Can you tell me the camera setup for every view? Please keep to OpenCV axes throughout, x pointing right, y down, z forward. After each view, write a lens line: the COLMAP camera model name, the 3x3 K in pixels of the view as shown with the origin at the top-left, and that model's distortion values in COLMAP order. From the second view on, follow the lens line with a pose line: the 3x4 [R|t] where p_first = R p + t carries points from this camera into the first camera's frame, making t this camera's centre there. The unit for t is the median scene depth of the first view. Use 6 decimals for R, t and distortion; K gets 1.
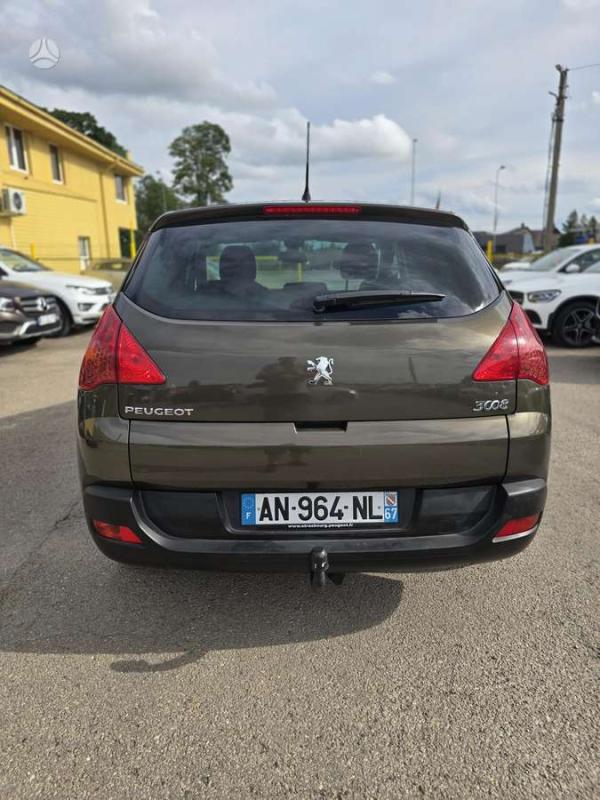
lens RADIAL K [[552.4, 0, 296.7], [0, 552.4, 395.4], [0, 0, 1]] dist [0.048081, -0.027833]
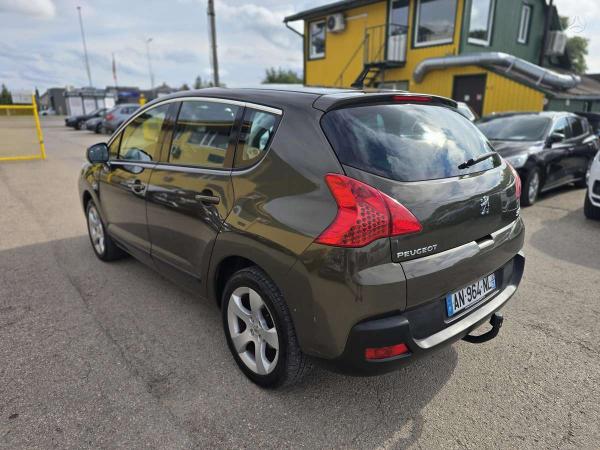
lens RADIAL K [[414.3, 0, 300.0], [0, 414.3, 225.0], [0, 0, 1]] dist [0.048081, -0.027833]
pose [[0.766304, -0.164516, 0.621058, -0.112252], [0.144657, 0.986019, 0.082705, -0.016390], [-0.625981, 0.026463, 0.779389, 0.040815]]
